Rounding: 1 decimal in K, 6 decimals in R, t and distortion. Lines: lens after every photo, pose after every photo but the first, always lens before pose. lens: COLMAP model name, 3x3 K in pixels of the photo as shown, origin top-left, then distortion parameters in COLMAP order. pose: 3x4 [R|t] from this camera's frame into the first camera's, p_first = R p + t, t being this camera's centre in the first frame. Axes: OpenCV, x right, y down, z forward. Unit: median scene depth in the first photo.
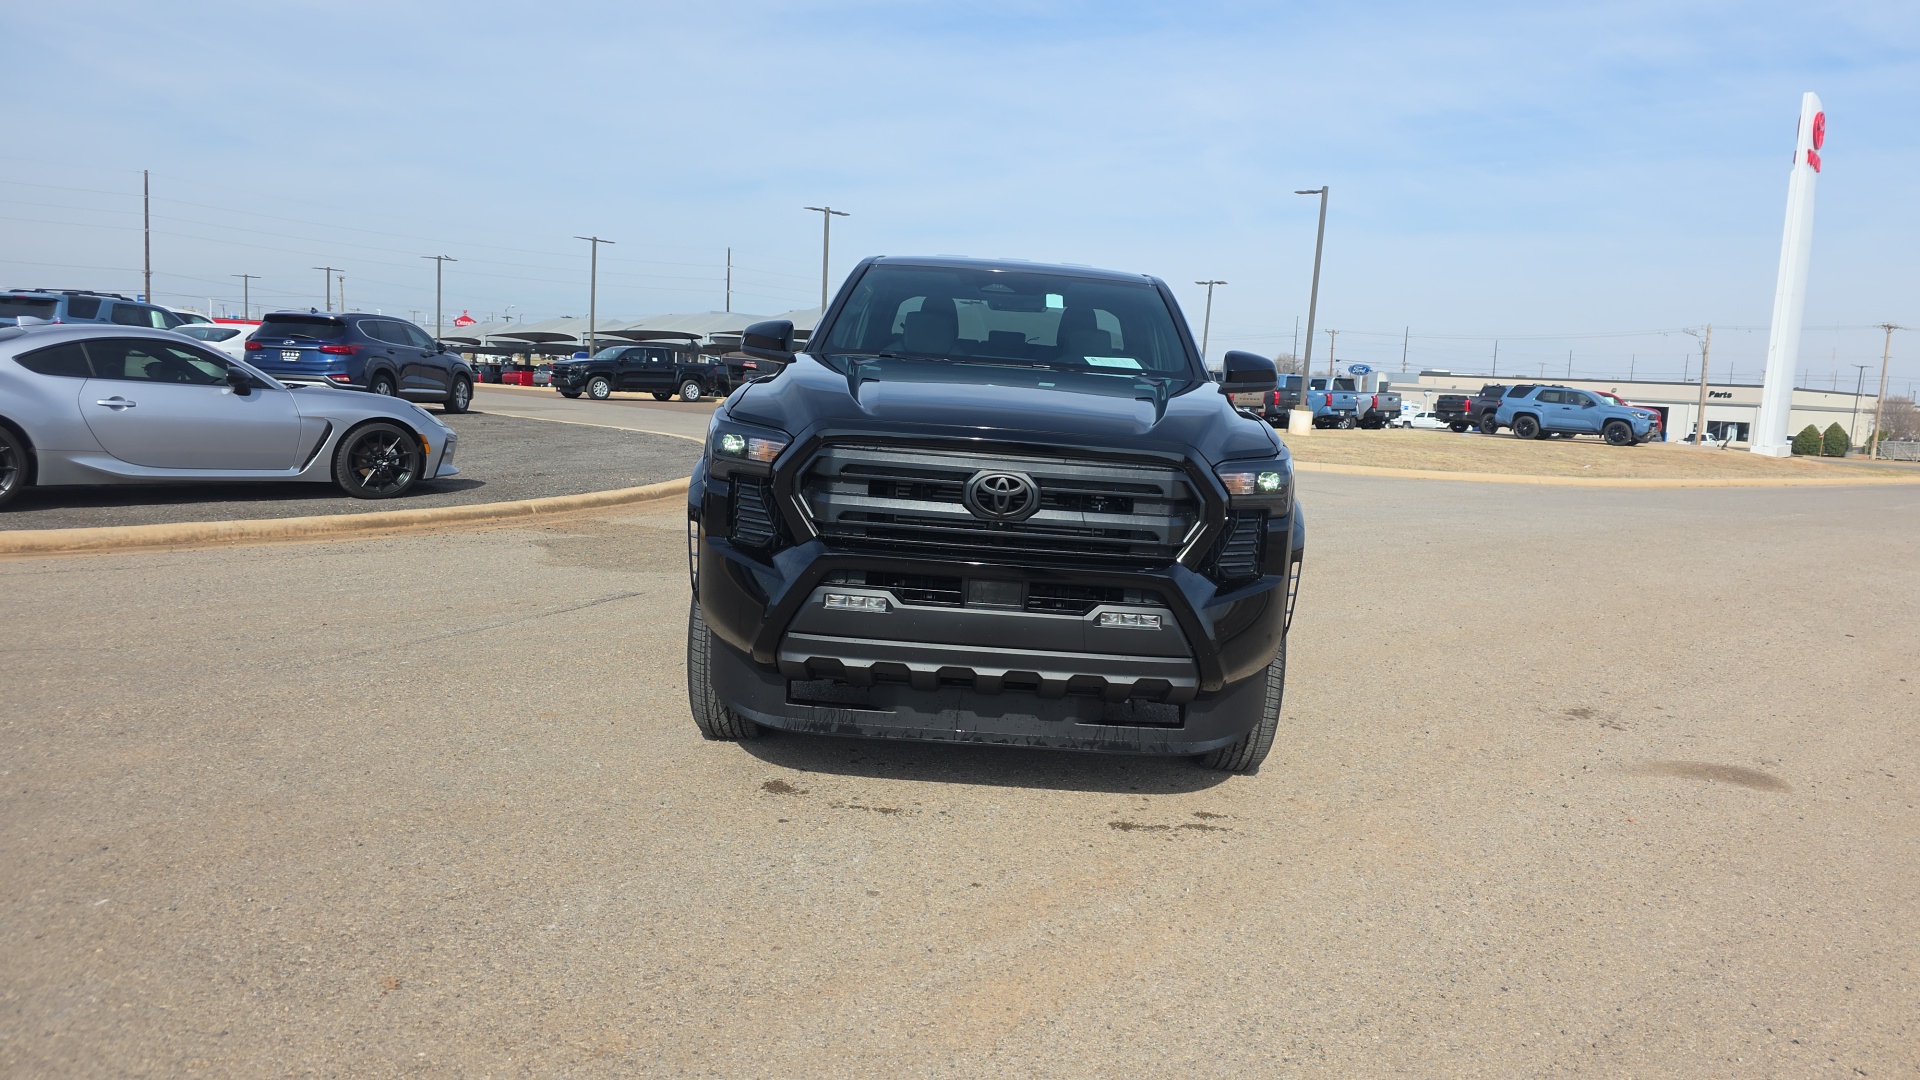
lens RADIAL K [[1306.0, 0, 994.3], [0, 1306.0, 535.2], [0, 0, 1]] dist [0.030298, -0.028252]
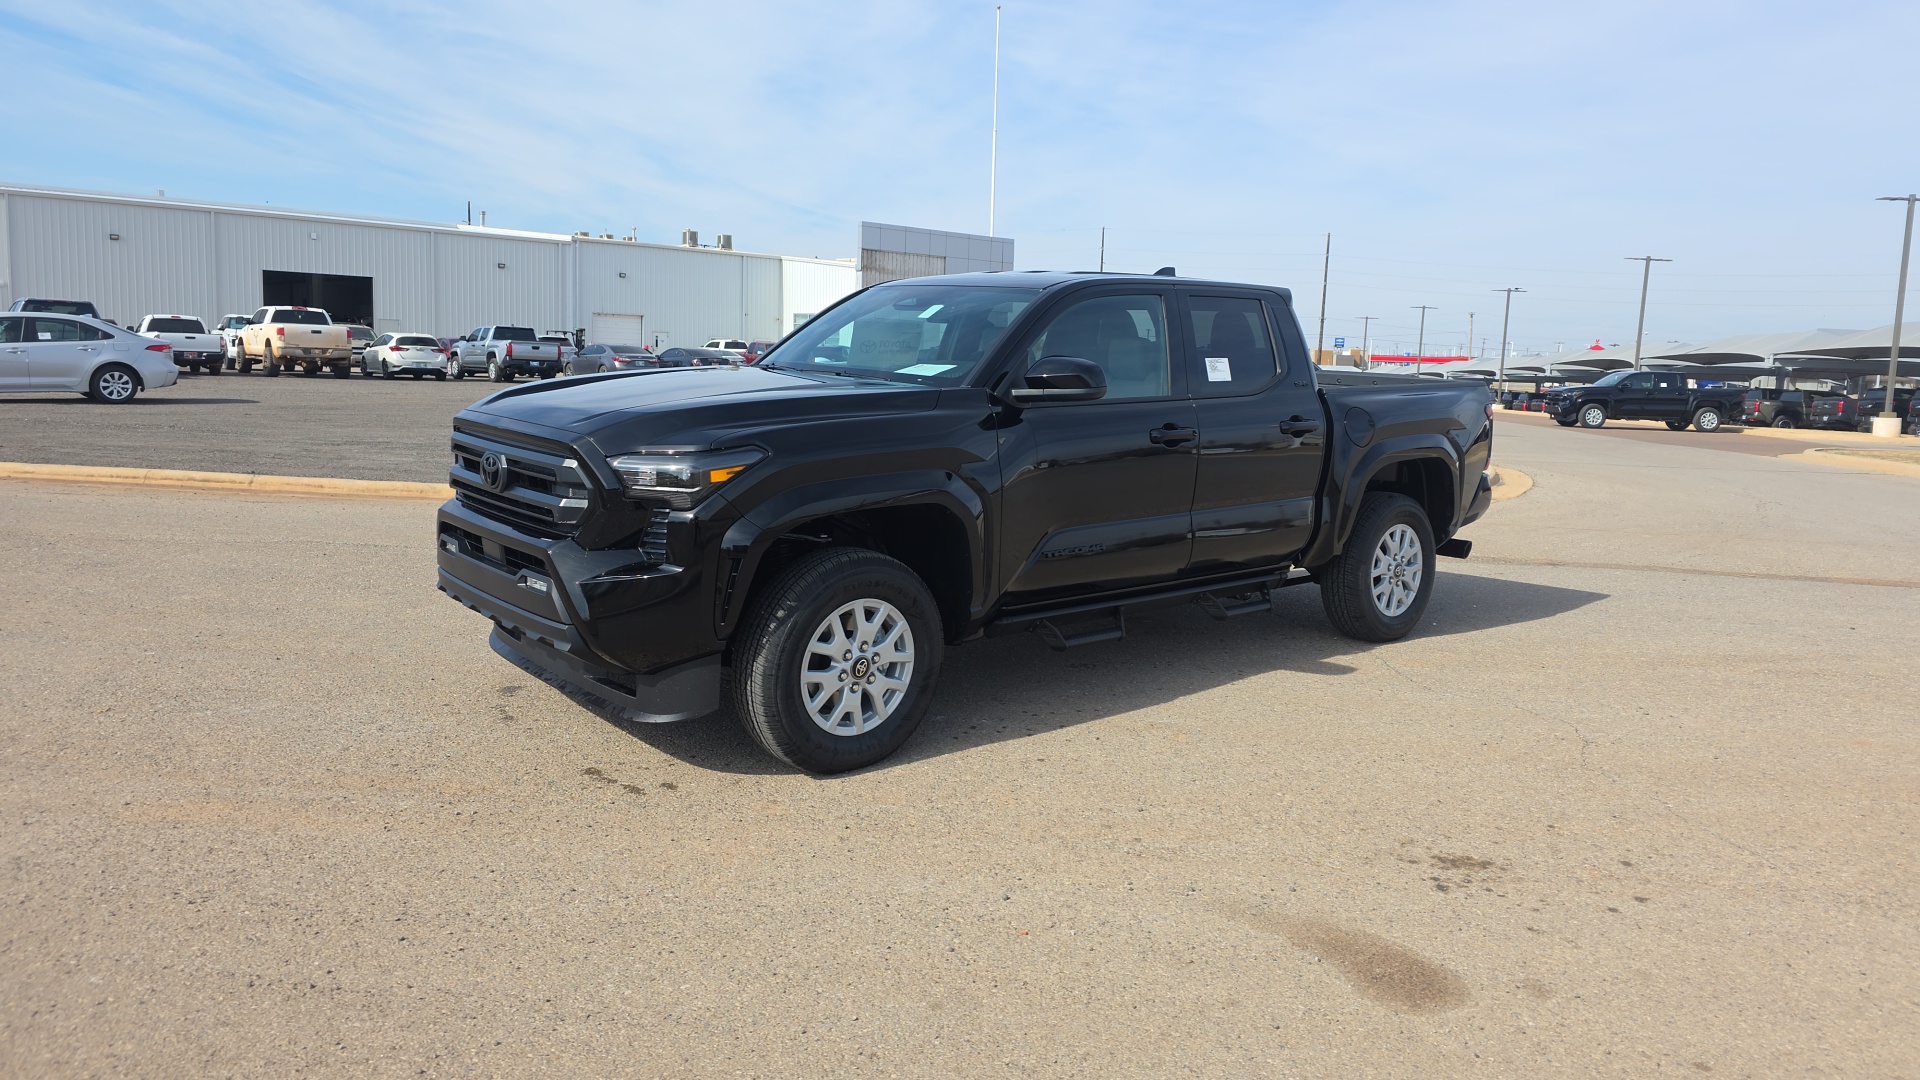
lens RADIAL K [[1279.8, 0, 962.3], [0, 1279.8, 531.3], [0, 0, 1]] dist [0.009094, -0.001951]
pose [[0.640746, 0.074632, -0.764117, 0.121843], [-0.092948, 0.995484, 0.019289, -0.004122], [0.762106, 0.058663, 0.644790, 0.054336]]
